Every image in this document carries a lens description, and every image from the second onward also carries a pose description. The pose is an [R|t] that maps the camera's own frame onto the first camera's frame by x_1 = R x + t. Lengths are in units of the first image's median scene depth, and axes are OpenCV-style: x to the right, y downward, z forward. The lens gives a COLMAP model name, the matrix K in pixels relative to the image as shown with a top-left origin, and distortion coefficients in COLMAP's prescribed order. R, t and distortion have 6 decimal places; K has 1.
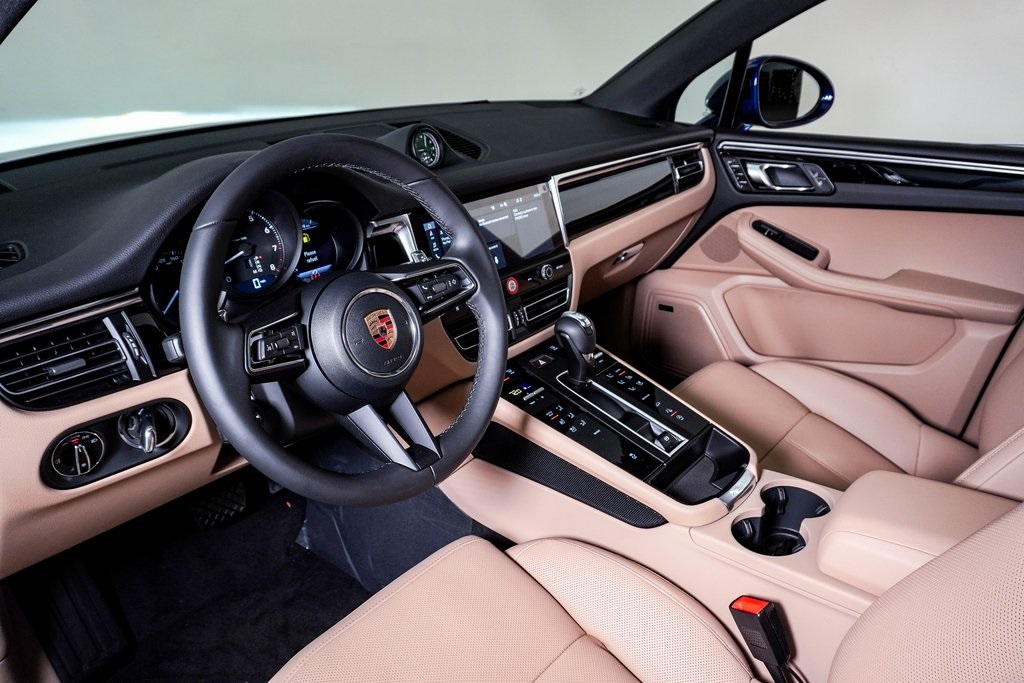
lens RADIAL K [[751.3, 0, 512.0], [0, 751.3, 341.5], [0, 0, 1]] dist [-0.030109, 0.007939]
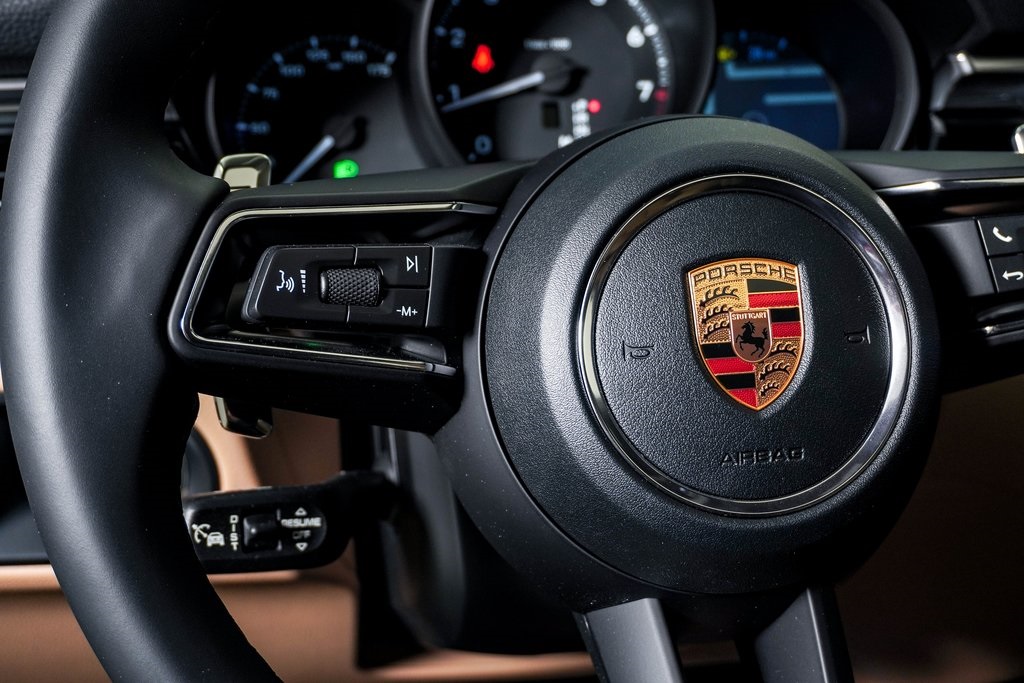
lens RADIAL K [[1427.0, 0, 512.0], [0, 1427.0, 341.5], [0, 0, 1]] dist [0.005087, 0.000702]
pose [[0.783118, 0.192158, -0.591441, 0.047736], [-0.249661, 0.968201, -0.016006, 0.013430], [0.569558, 0.160194, 0.806189, 0.474612]]
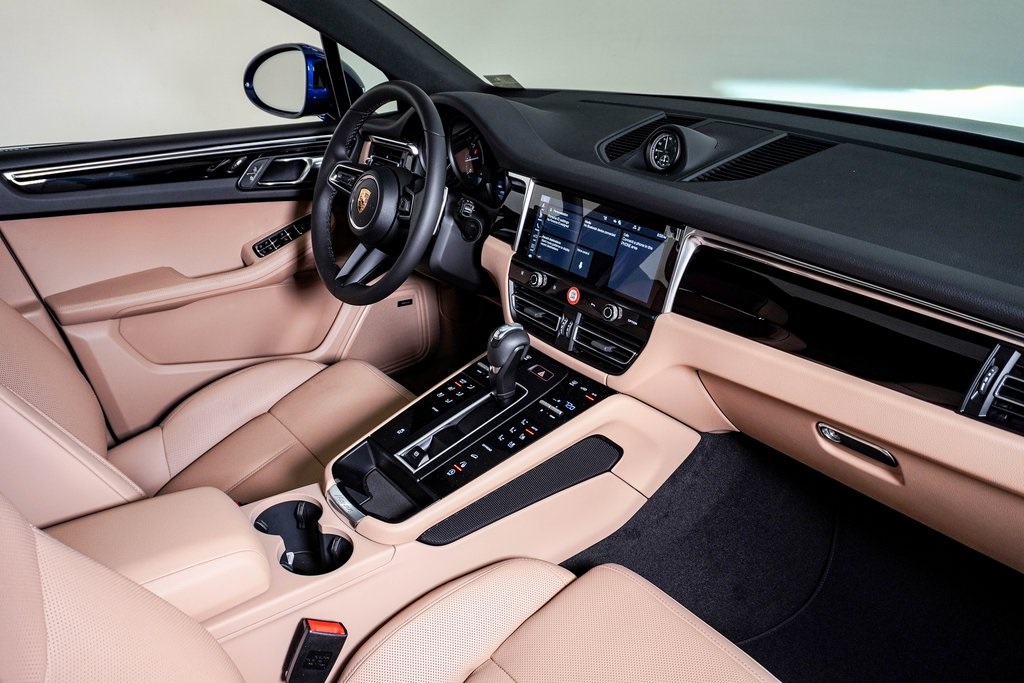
lens RADIAL K [[813.4, 0, 512.0], [0, 813.4, 341.5], [0, 0, 1]] dist [-0.000662, -0.000063]
pose [[-0.227900, 0.422893, -0.877054, 1.233182], [-0.381975, 0.789720, 0.480039, -0.640926], [0.895632, 0.444414, -0.018442, 1.254536]]
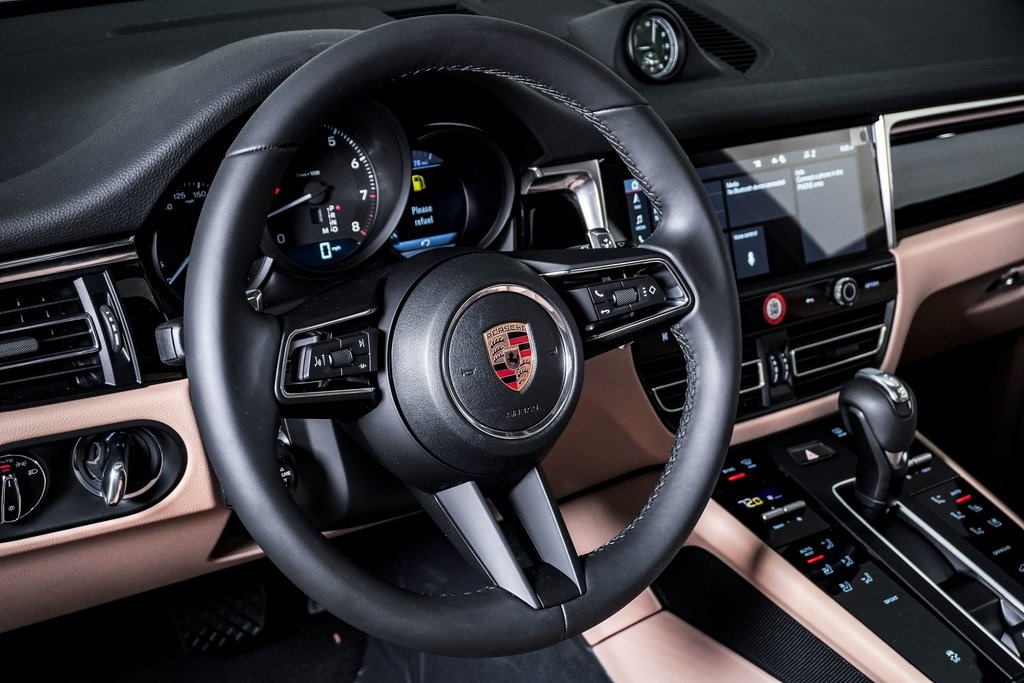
lens RADIAL K [[1427.0, 0, 512.0], [0, 1427.0, 341.5], [0, 0, 1]] dist [0.005087, 0.000702]
pose [[0.967813, 0.130633, -0.215114, 0.054252], [-0.137891, 0.990265, -0.019024, -0.005599], [0.210534, 0.048074, 0.976404, -0.066881]]
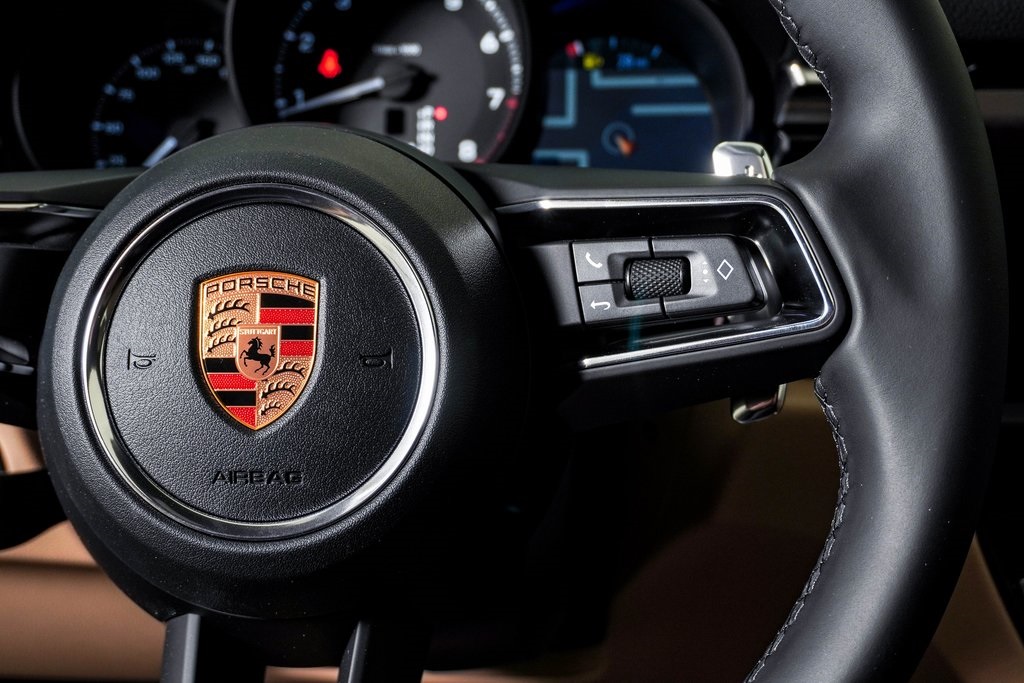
lens RADIAL K [[1427.0, 0, 512.0], [0, 1427.0, 341.5], [0, 0, 1]] dist [0.005087, 0.000702]
pose [[0.599493, 0.231129, -0.766282, 0.207885], [-0.303349, 0.951583, 0.049698, -0.057796], [0.740667, 0.202658, 0.640580, 0.647659]]
